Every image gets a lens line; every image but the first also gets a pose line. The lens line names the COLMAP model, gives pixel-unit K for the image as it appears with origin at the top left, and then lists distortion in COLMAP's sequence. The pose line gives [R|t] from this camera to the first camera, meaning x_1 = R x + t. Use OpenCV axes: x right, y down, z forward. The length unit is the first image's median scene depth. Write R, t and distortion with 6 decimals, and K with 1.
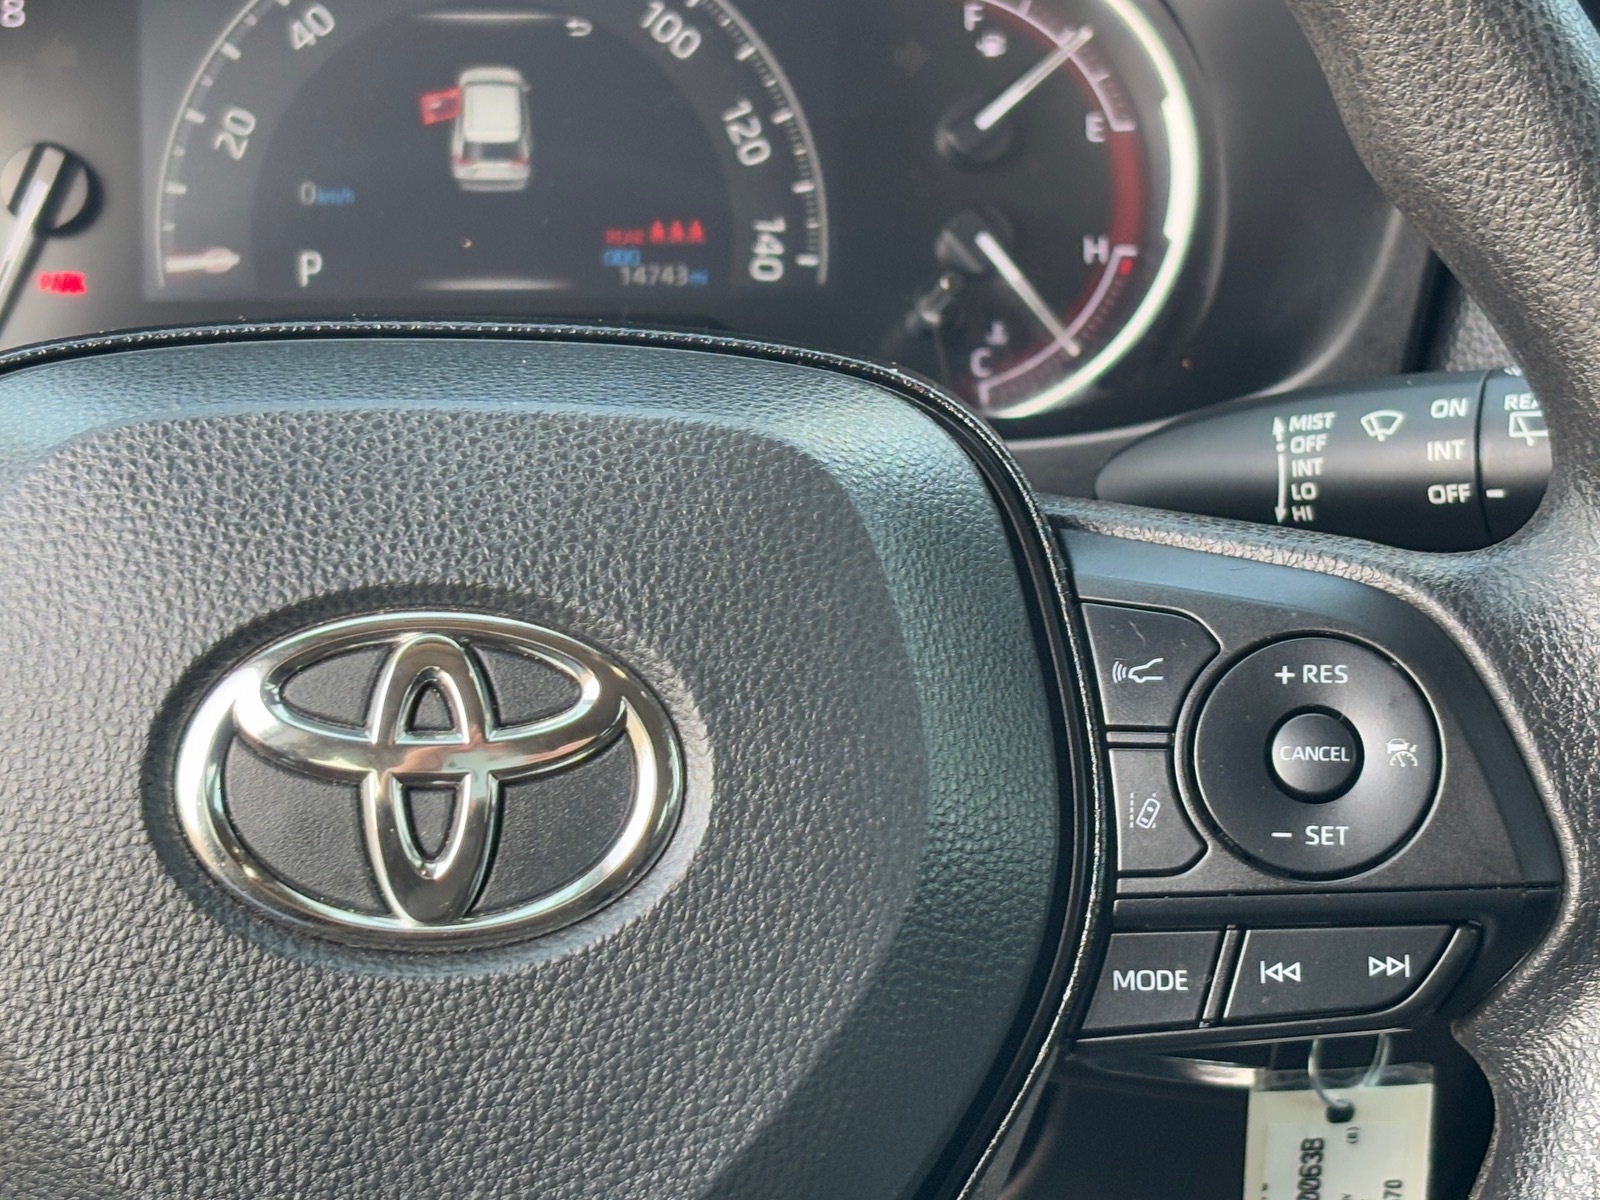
lens RADIAL K [[3292.9, 0, 854.1], [0, 3292.9, 597.4], [0, 0, 1]] dist [0.168052, -0.872363]
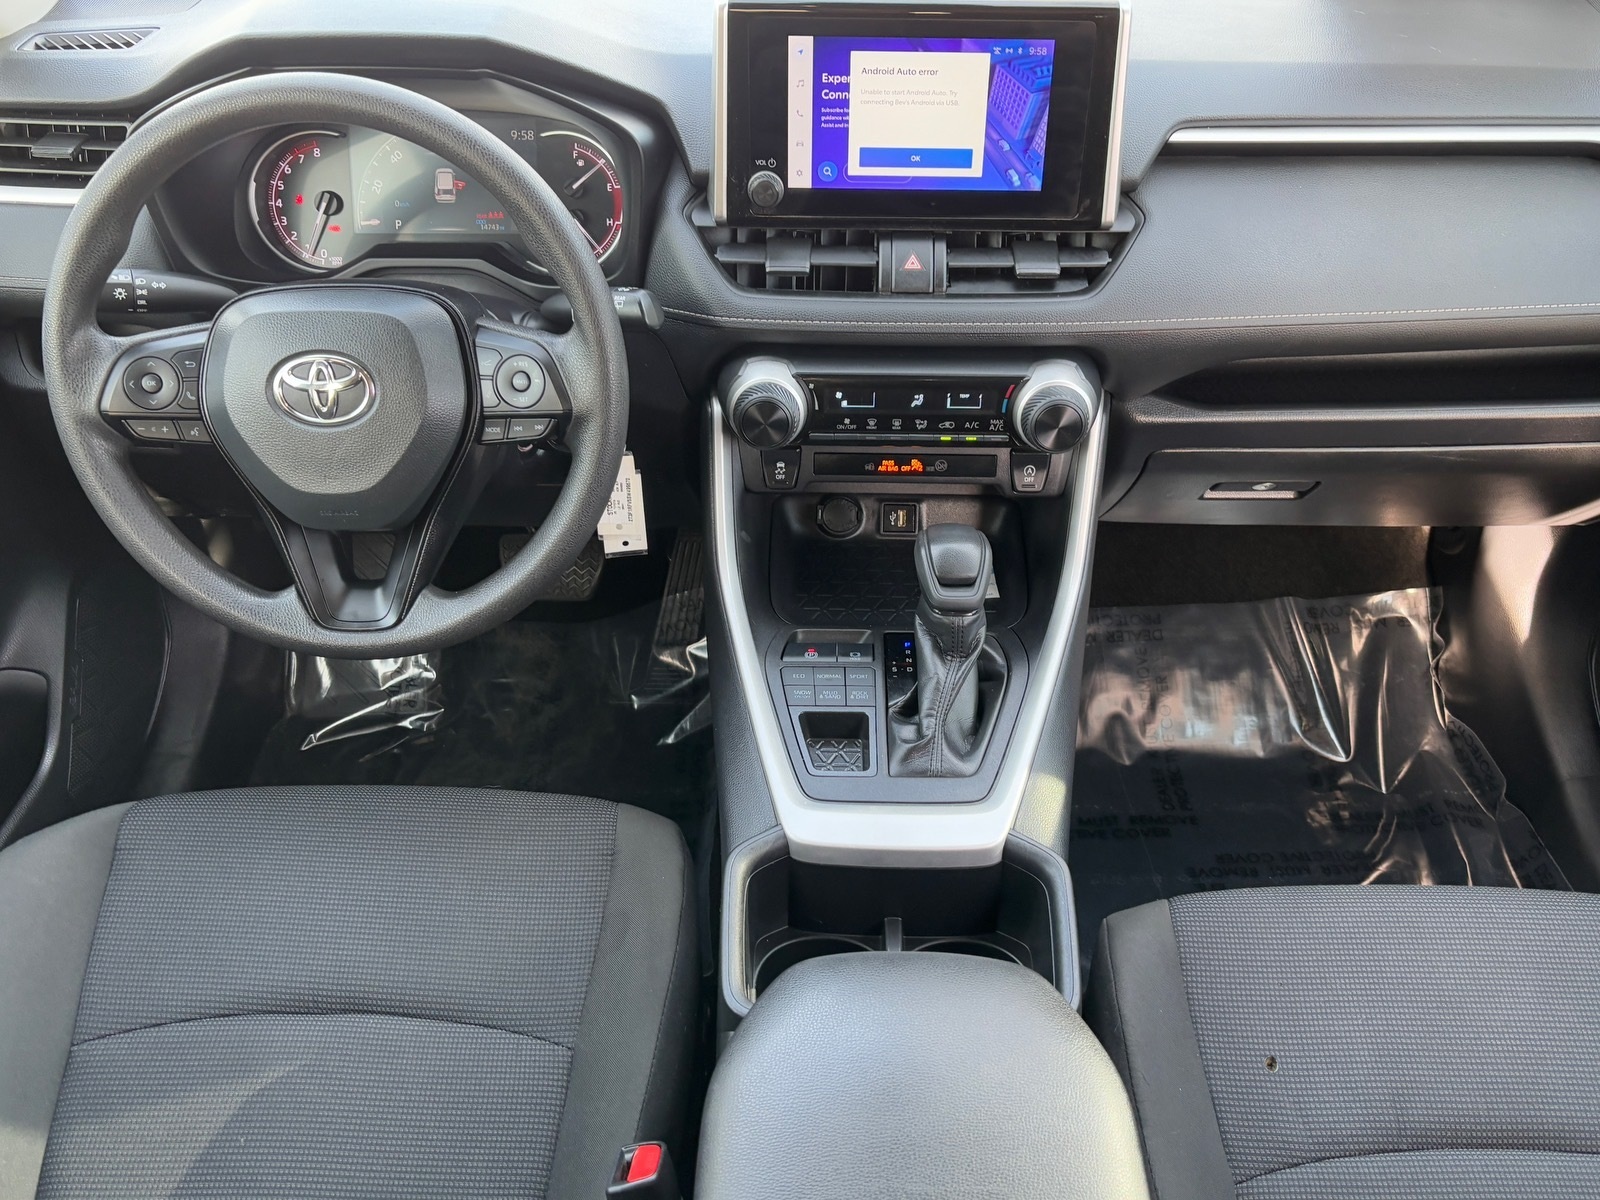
lens RADIAL K [[1418.2, 0, 806.0], [0, 1418.2, 626.9], [0, 0, 1]] dist [0.031527, -0.027433]
pose [[0.993182, 0.053089, -0.103788, 0.751521], [-0.021028, 0.957269, 0.288435, -0.215157], [0.114666, -0.284286, 0.951858, -0.942810]]
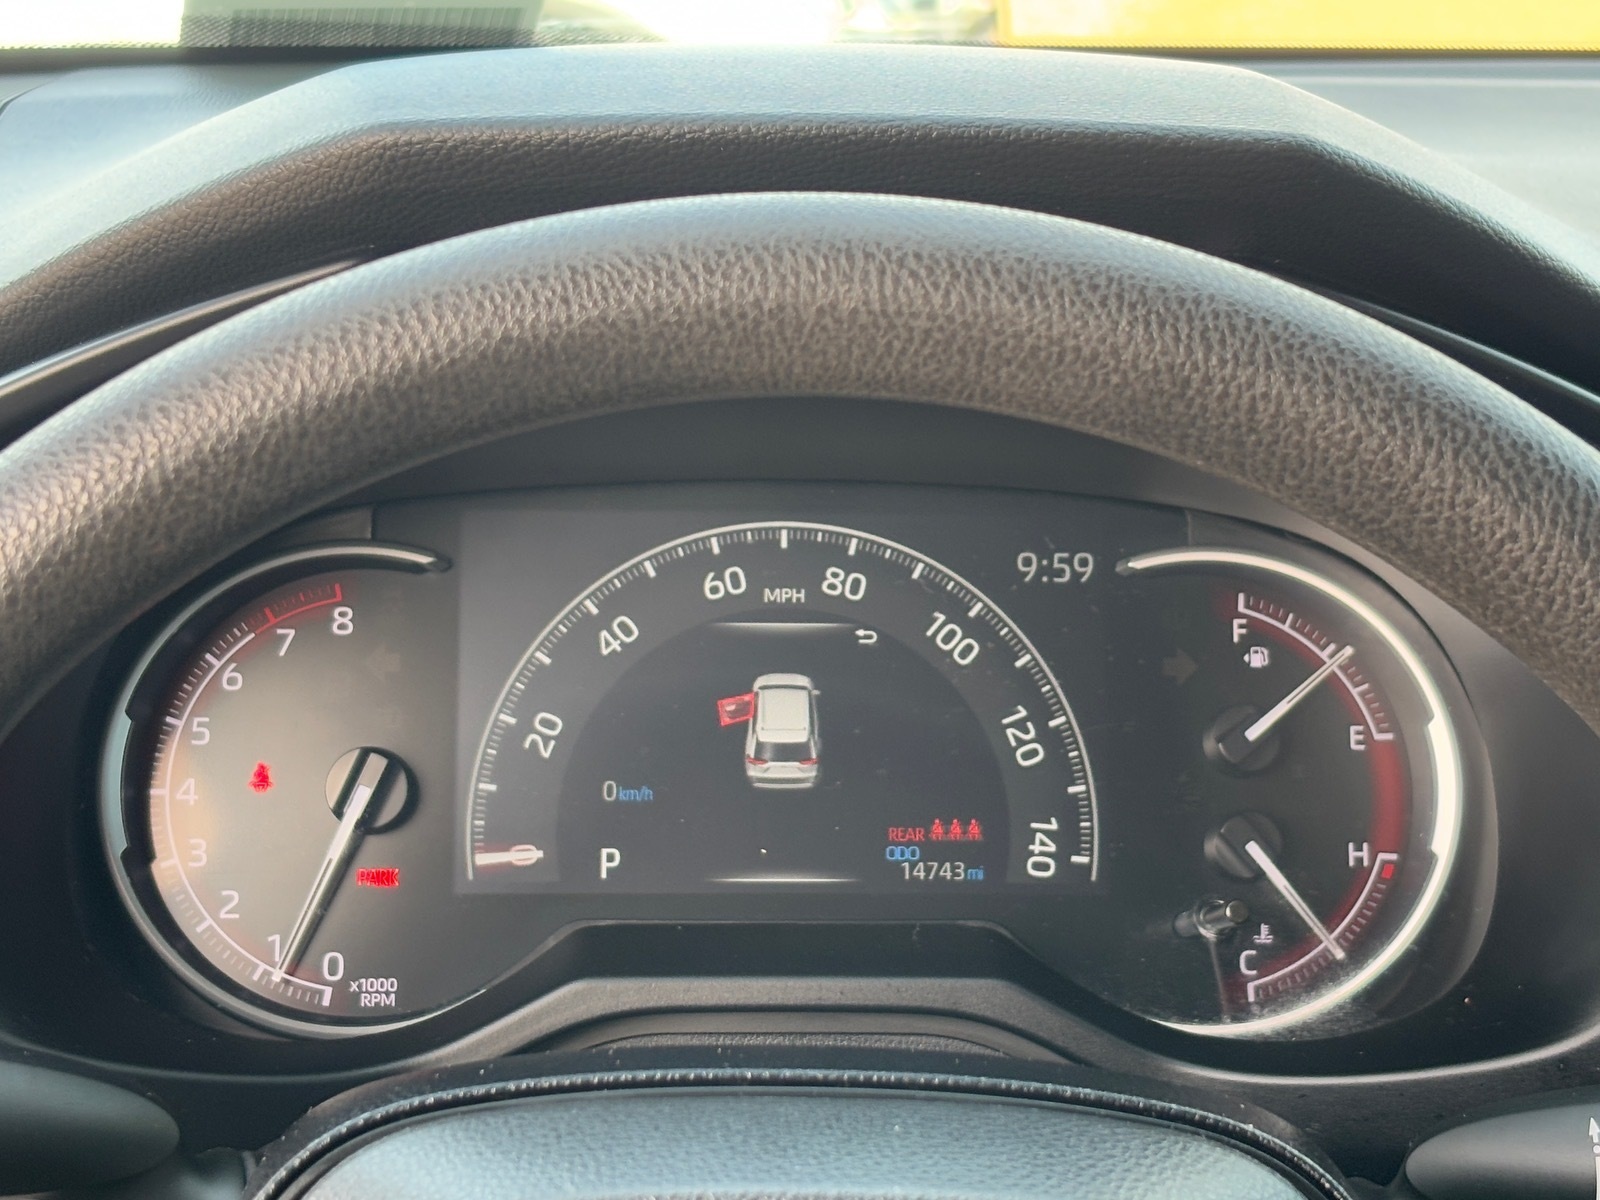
lens RADIAL K [[3075.2, 0, 826.1], [0, 3075.2, 530.2], [0, 0, 1]] dist [0.151648, -0.169128]
pose [[0.998689, 0.012446, -0.049643, -0.074395], [-0.018348, 0.992571, -0.120276, -0.136184], [0.047778, 0.121029, 0.991498, 0.021969]]
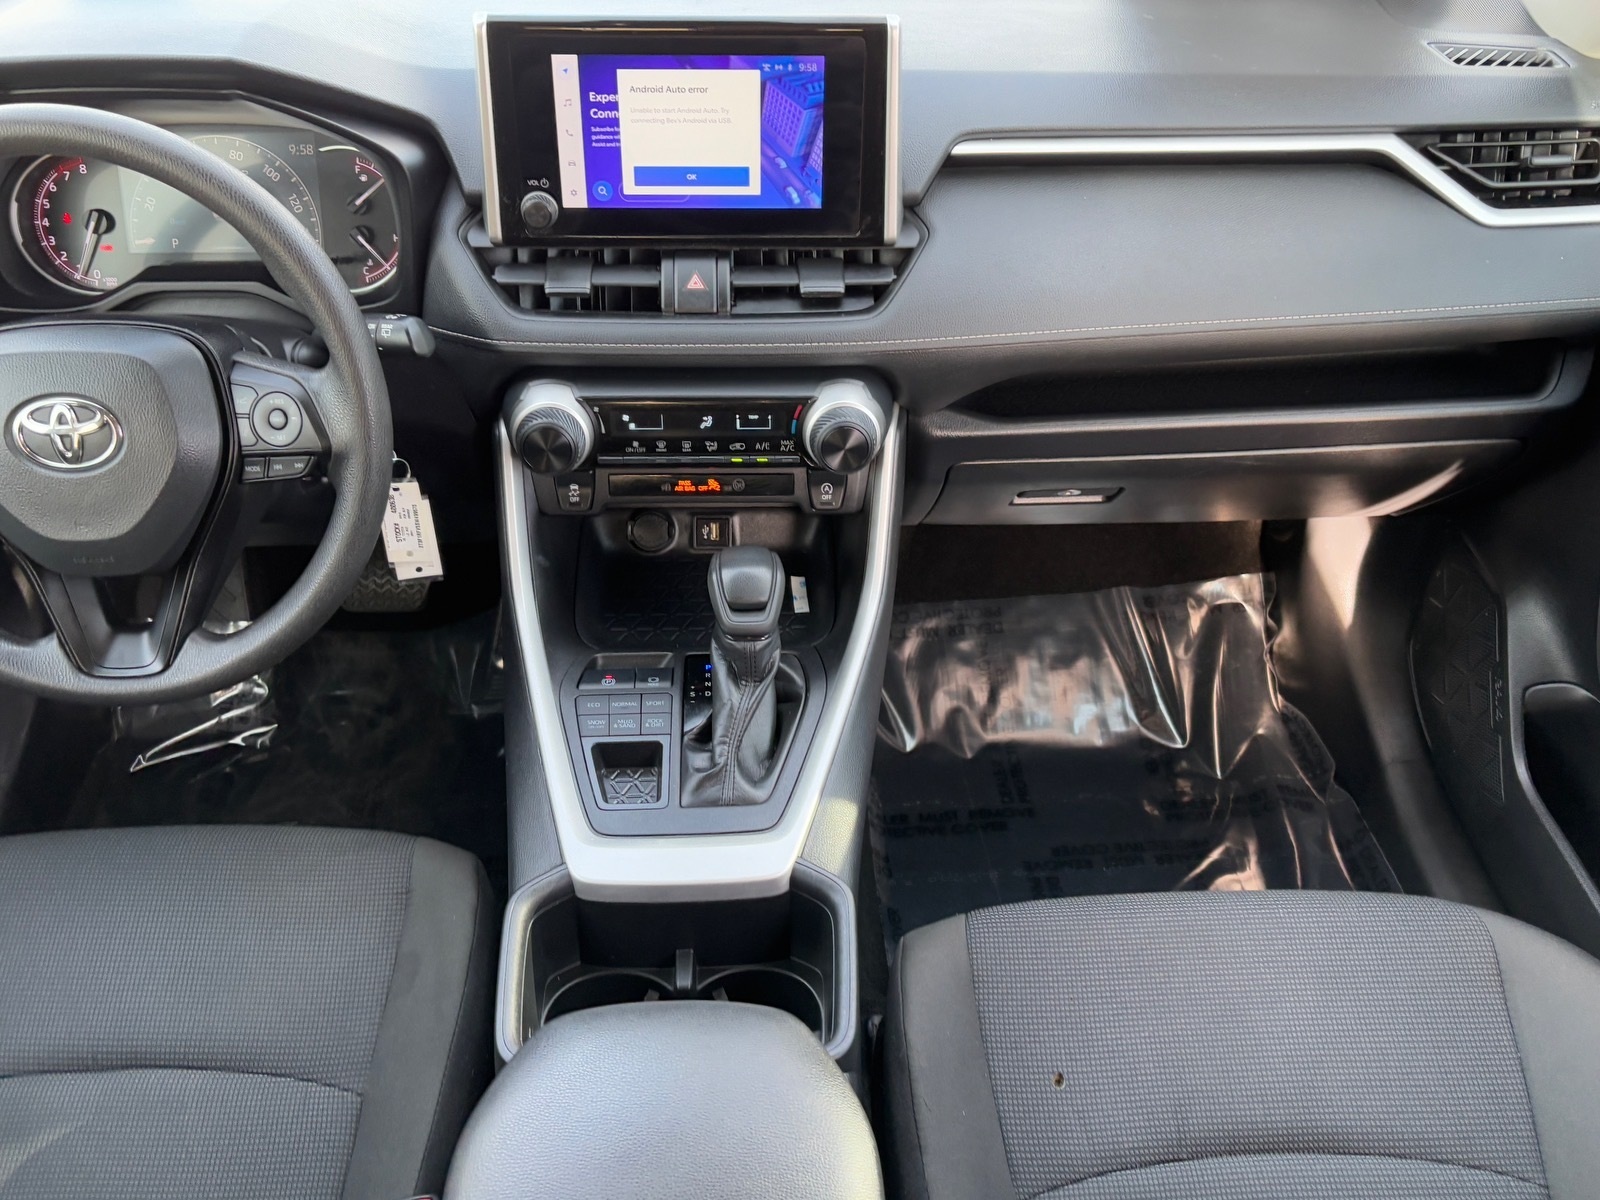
lens RADIAL K [[1418.2, 0, 806.0], [0, 1418.2, 626.9], [0, 0, 1]] dist [0.031527, -0.027433]
pose [[0.998406, 0.026449, -0.049860, 0.946470], [-0.009360, 0.948759, 0.315861, -0.310664], [0.055660, -0.314891, 0.947494, -0.875633]]
